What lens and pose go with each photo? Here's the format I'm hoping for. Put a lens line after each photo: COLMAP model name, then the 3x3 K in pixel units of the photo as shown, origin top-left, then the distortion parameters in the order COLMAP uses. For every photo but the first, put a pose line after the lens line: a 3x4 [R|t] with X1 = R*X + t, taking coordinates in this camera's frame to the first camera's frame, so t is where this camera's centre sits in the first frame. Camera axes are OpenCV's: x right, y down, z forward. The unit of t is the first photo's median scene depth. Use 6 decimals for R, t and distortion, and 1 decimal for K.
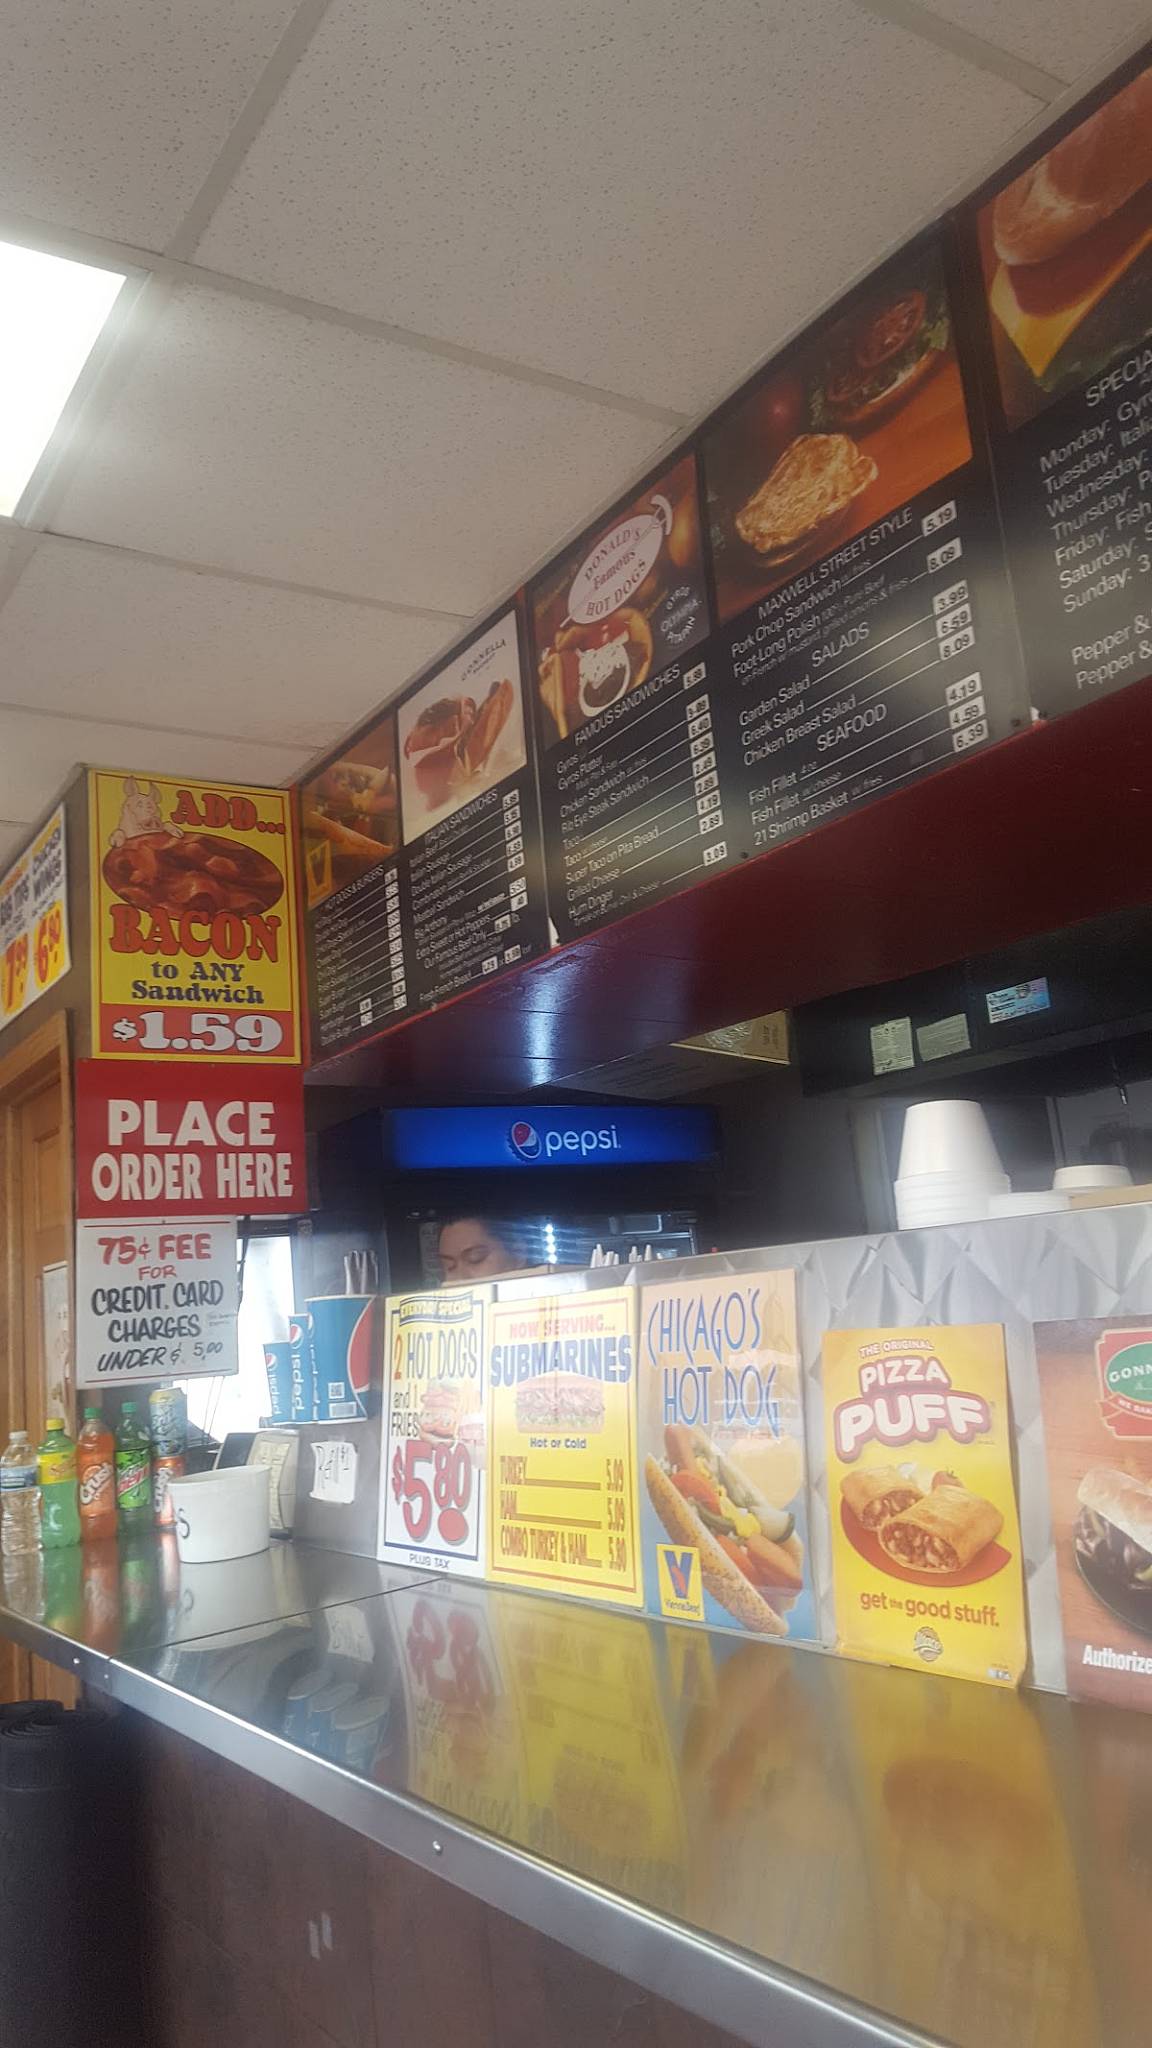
lens RADIAL K [[1448.9, 0, 565.4], [0, 1448.9, 1031.0], [0, 0, 1]] dist [0.189732, -0.468571]
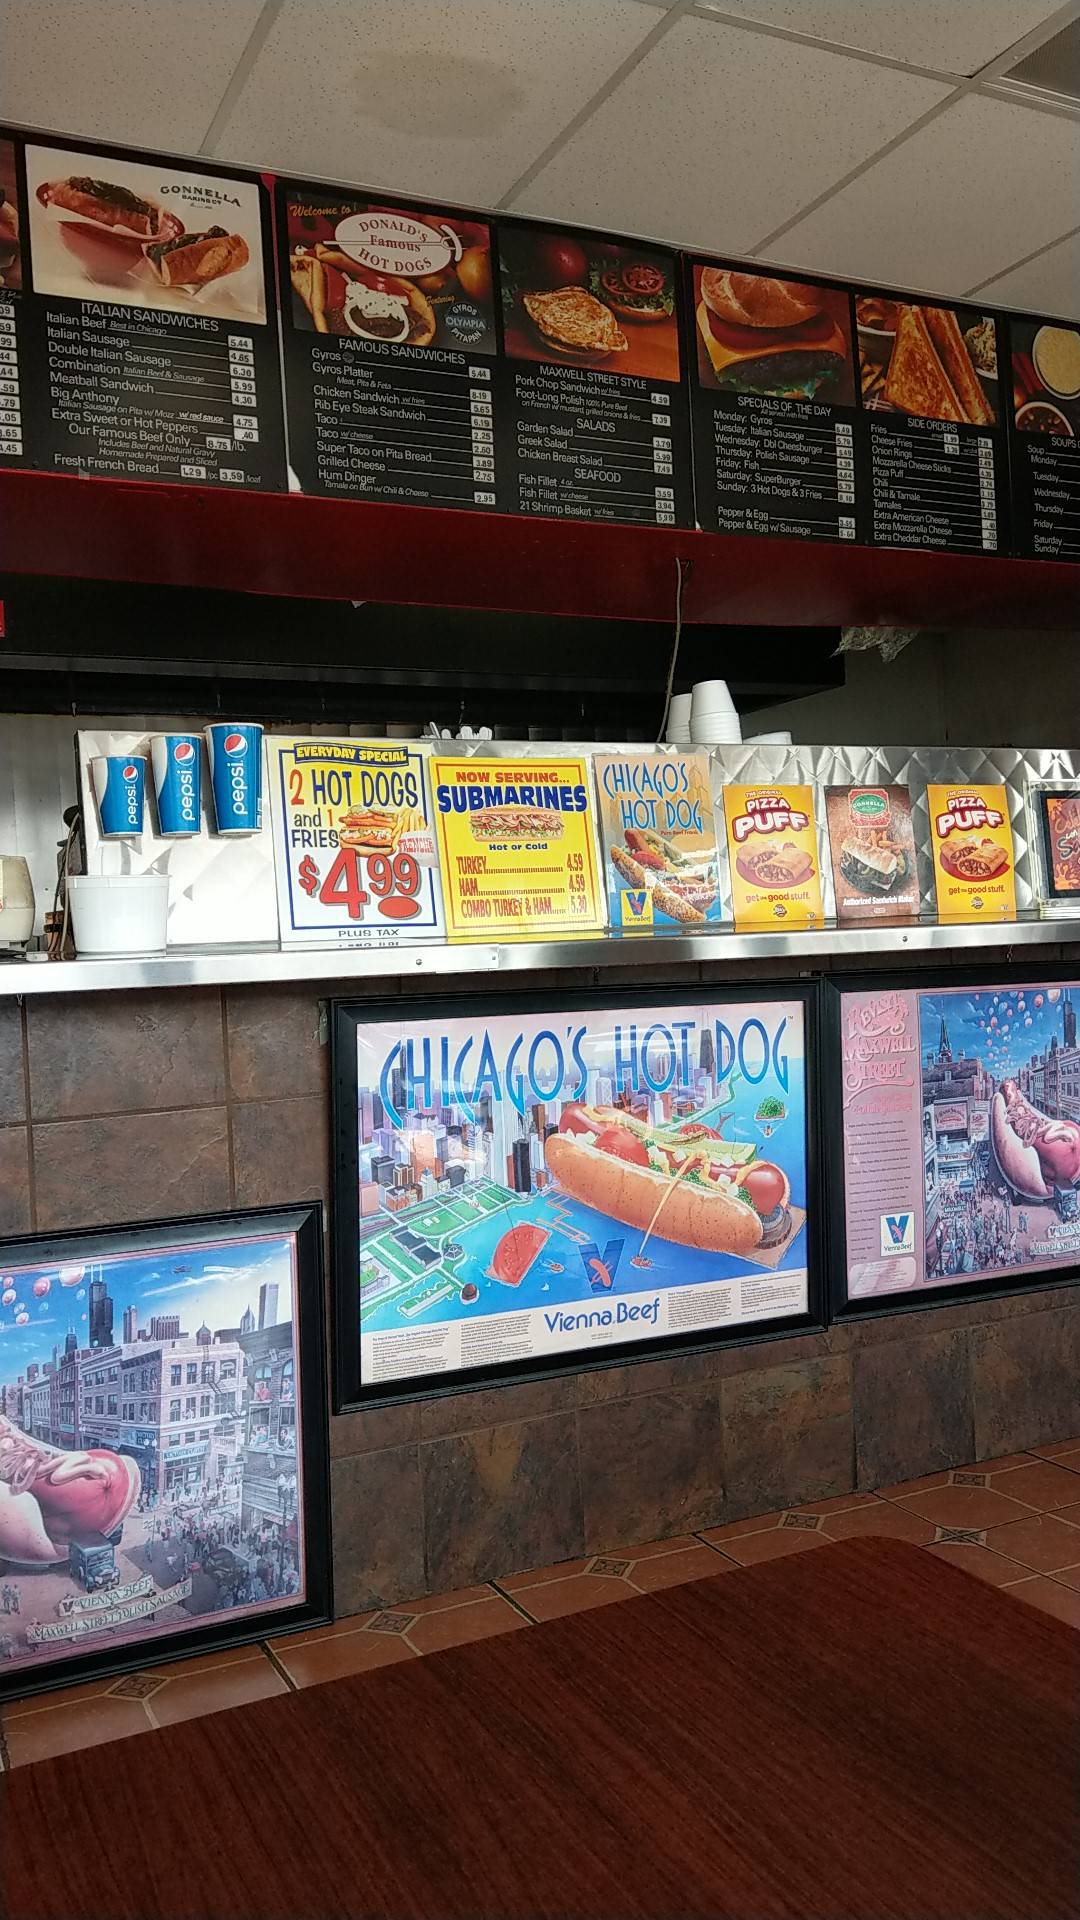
lens RADIAL K [[1505.5, 0, 493.5], [0, 1505.5, 959.6], [0, 0, 1]] dist [0.080172, -0.142074]
pose [[0.144924, 0.078592, 0.986317, -1.223423], [-0.151245, 0.986885, -0.056414, 0.381778], [-0.977815, -0.141000, 0.154910, 0.577057]]
